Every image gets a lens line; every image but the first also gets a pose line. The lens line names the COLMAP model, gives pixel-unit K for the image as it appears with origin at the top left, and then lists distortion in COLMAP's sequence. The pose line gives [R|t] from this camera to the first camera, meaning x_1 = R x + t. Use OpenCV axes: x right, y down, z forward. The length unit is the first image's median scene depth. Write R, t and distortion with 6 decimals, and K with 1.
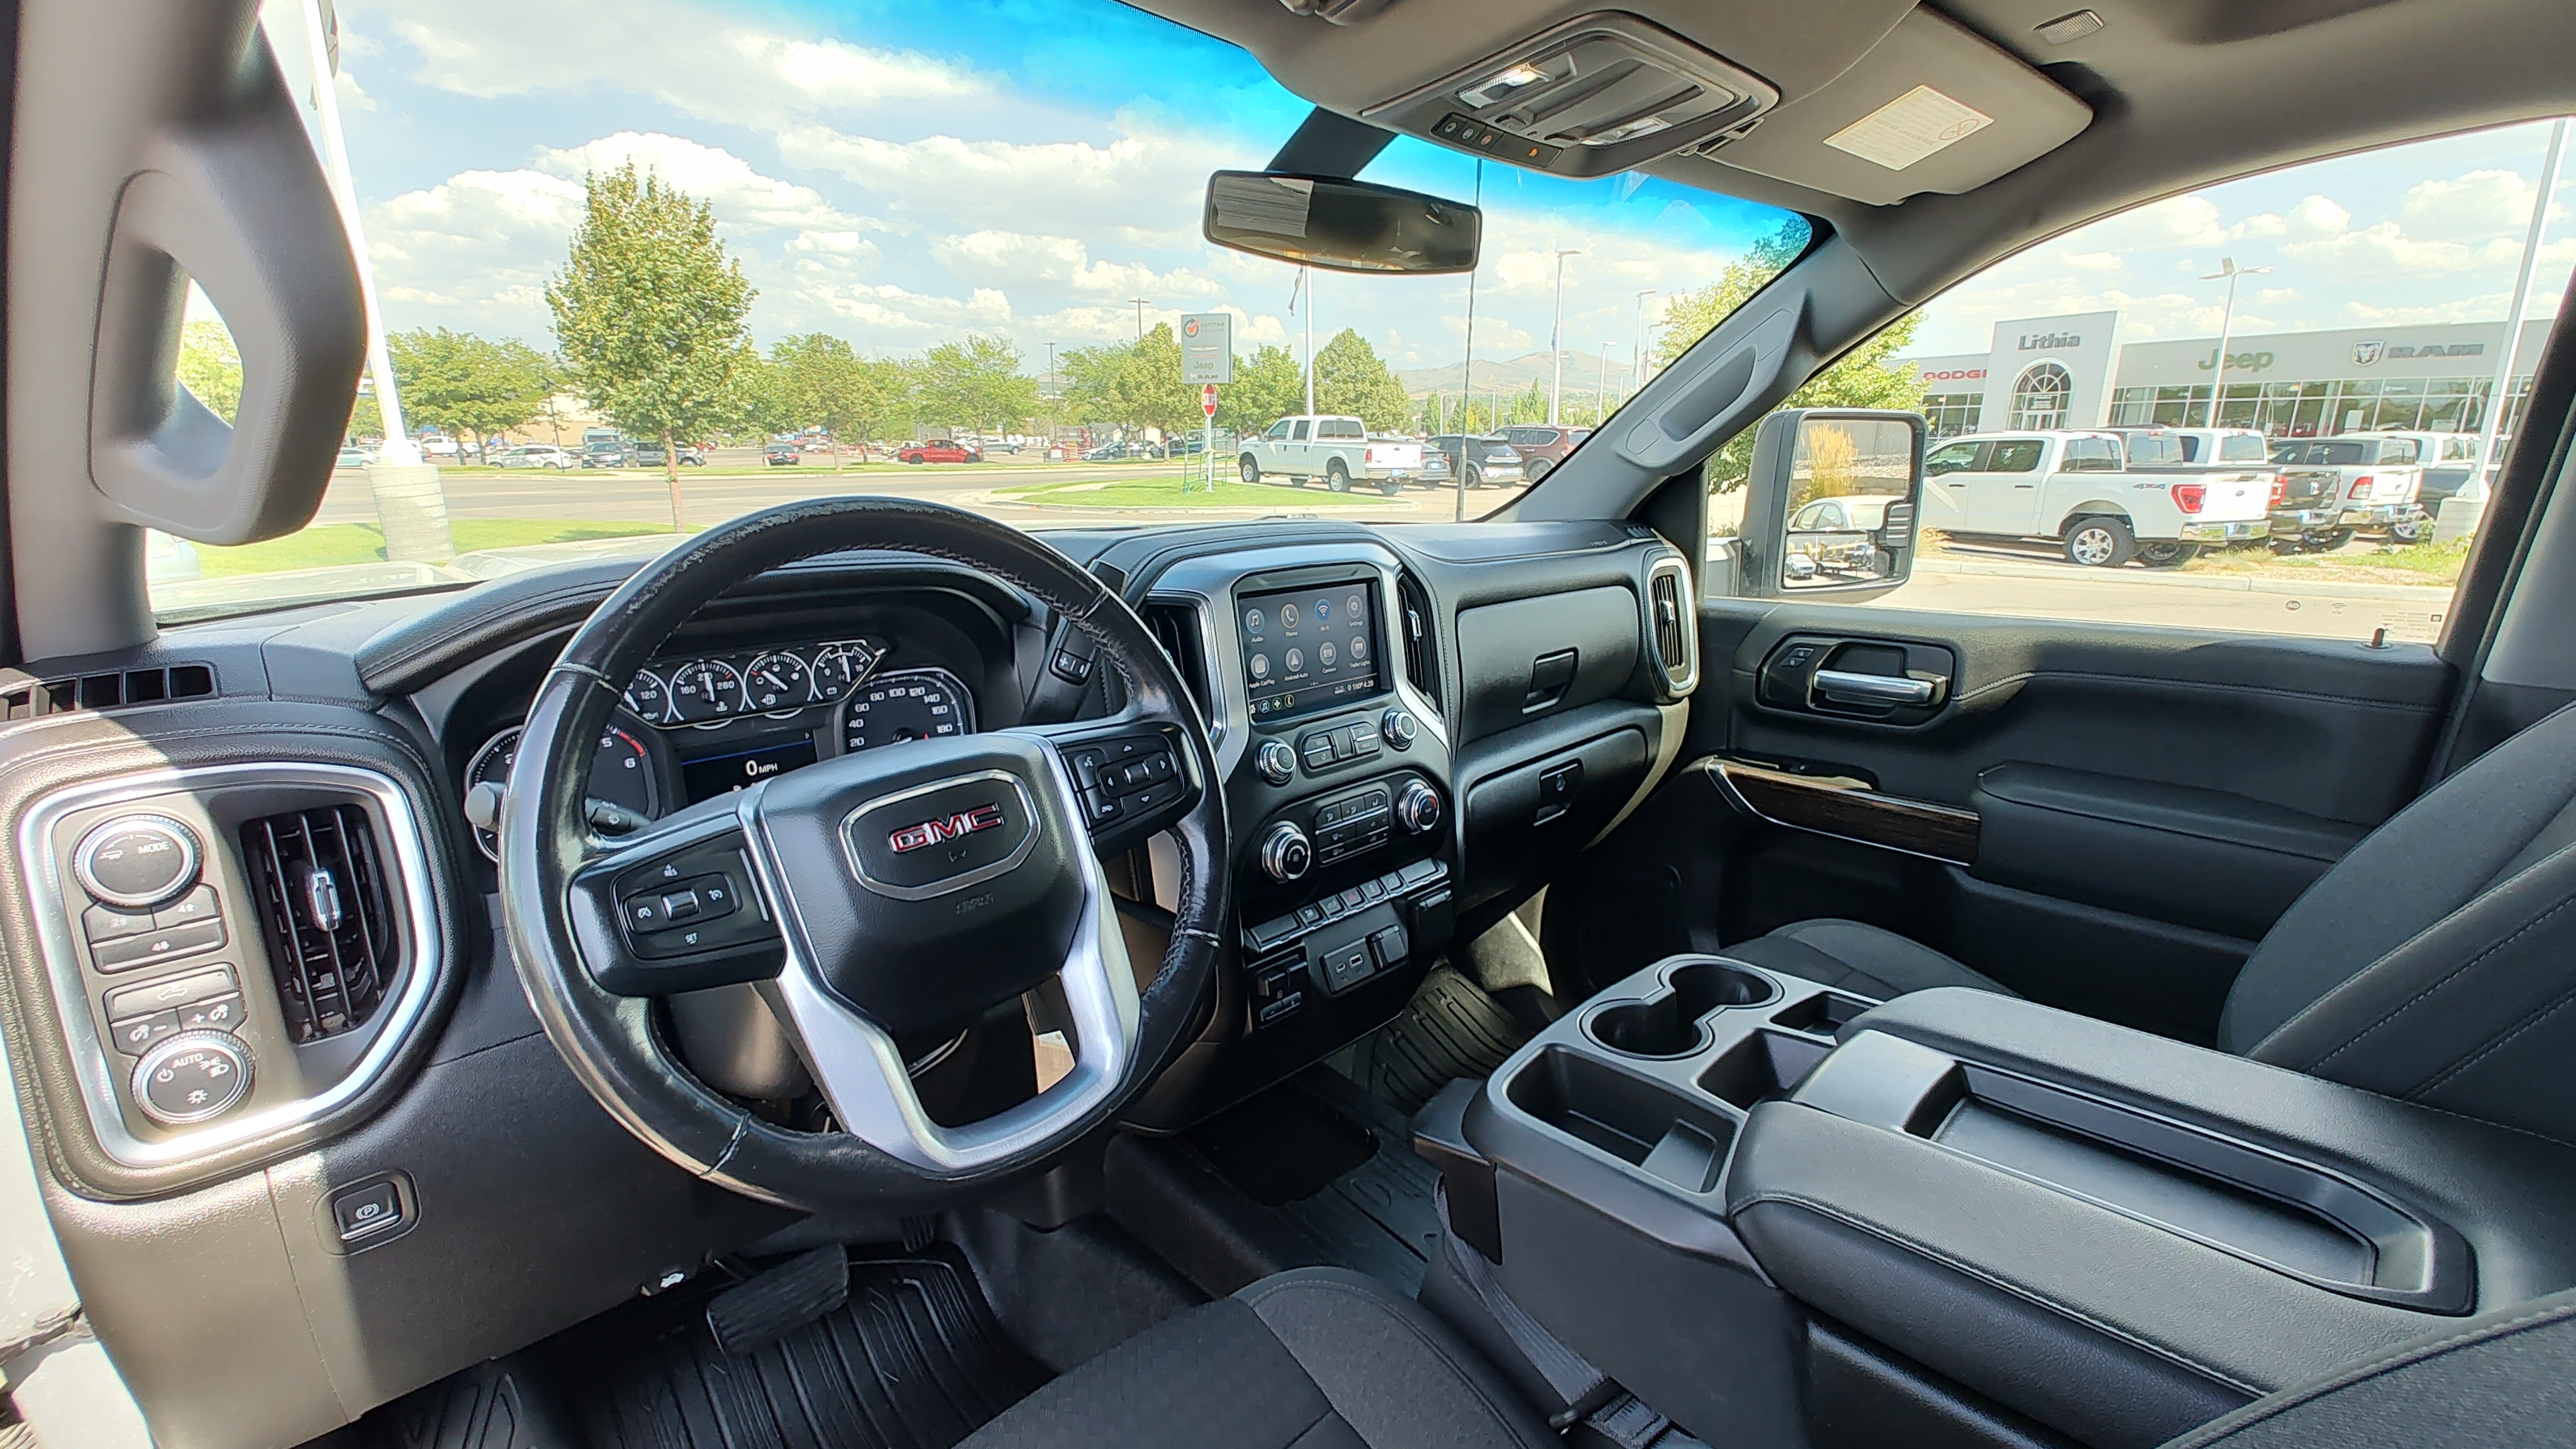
lens RADIAL K [[1097.2, 0, 1289.5], [0, 1097.2, 722.2], [0, 0, 1]] dist [0.000257, -0.001125]
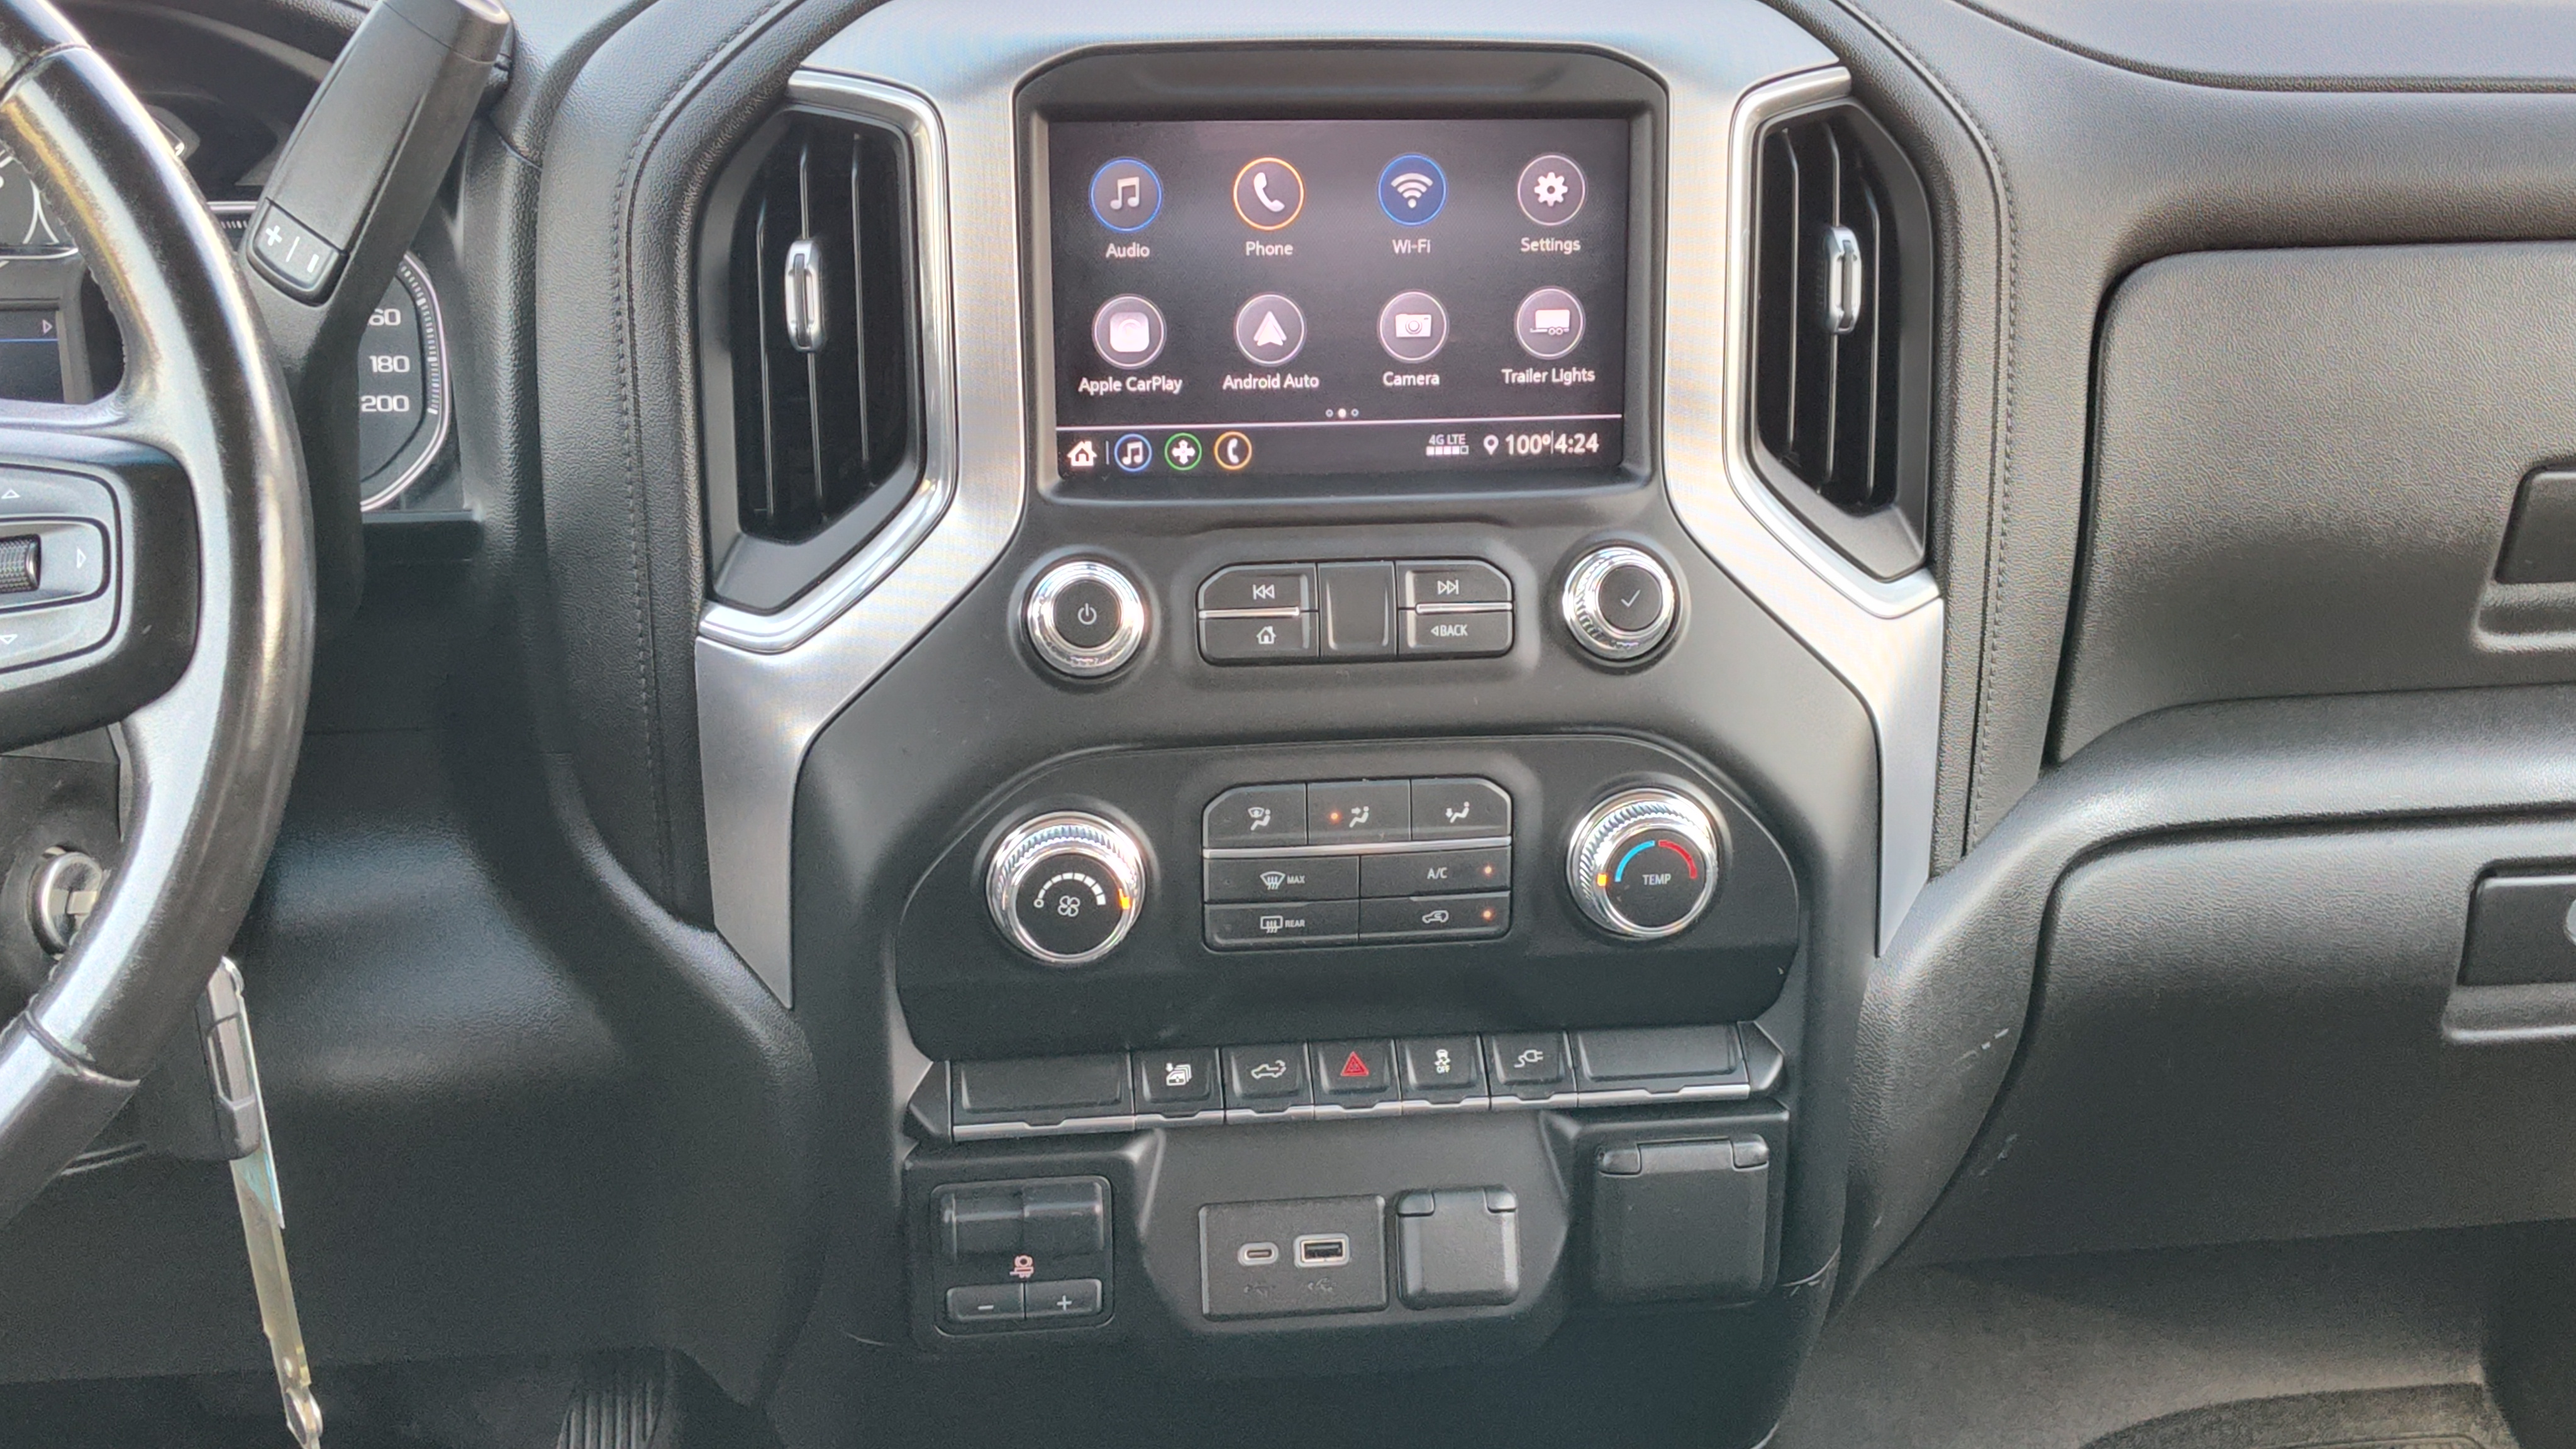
lens RADIAL K [[2783.8, 0, 1281.3], [0, 2783.8, 725.3], [0, 0, 1]] dist [0.072191, 0.000000]
pose [[0.801064, 0.228918, -0.553075, 0.549079], [-0.157479, 0.972030, 0.174234, -0.097106], [0.577491, -0.052474, 0.814709, 0.346183]]
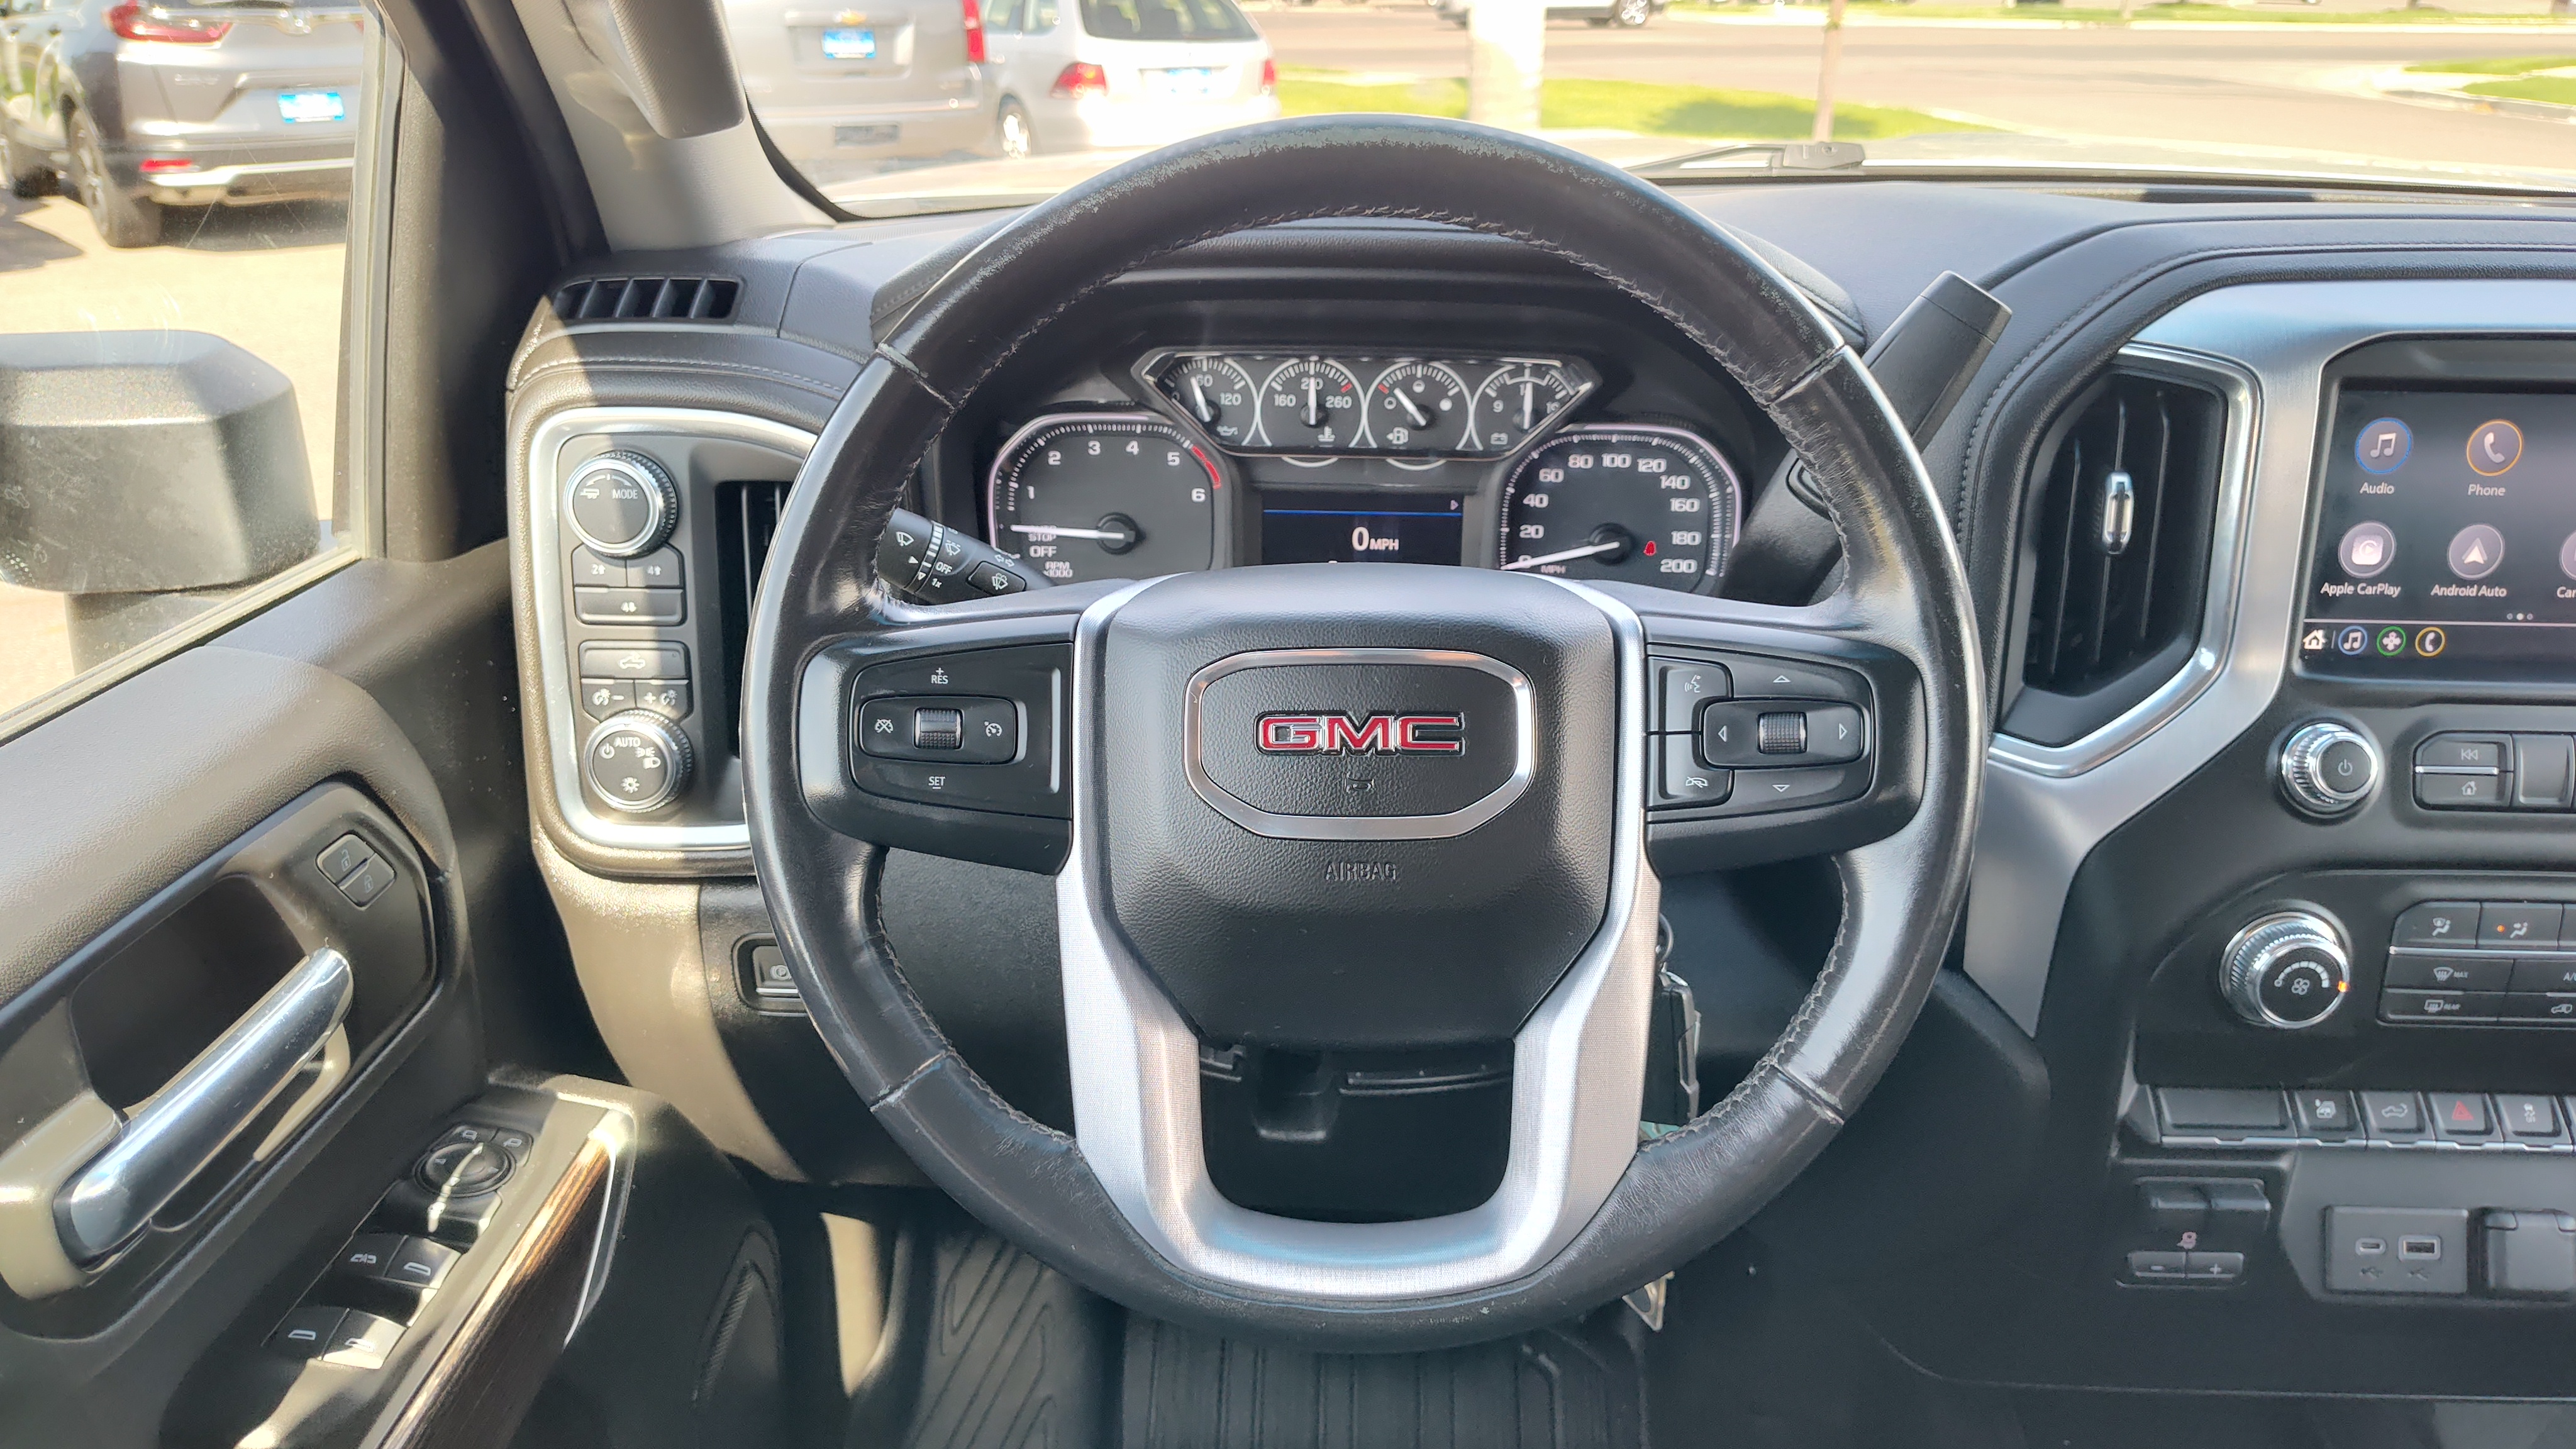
lens RADIAL K [[1821.9, 0, 1268.3], [0, 1821.9, 743.0], [0, 0, 1]] dist [0.001160, -0.014693]
pose [[0.698758, 0.287141, -0.655200, 0.177343], [-0.183408, 0.957201, 0.223891, -0.063990], [0.691447, -0.036277, 0.721516, 0.178774]]
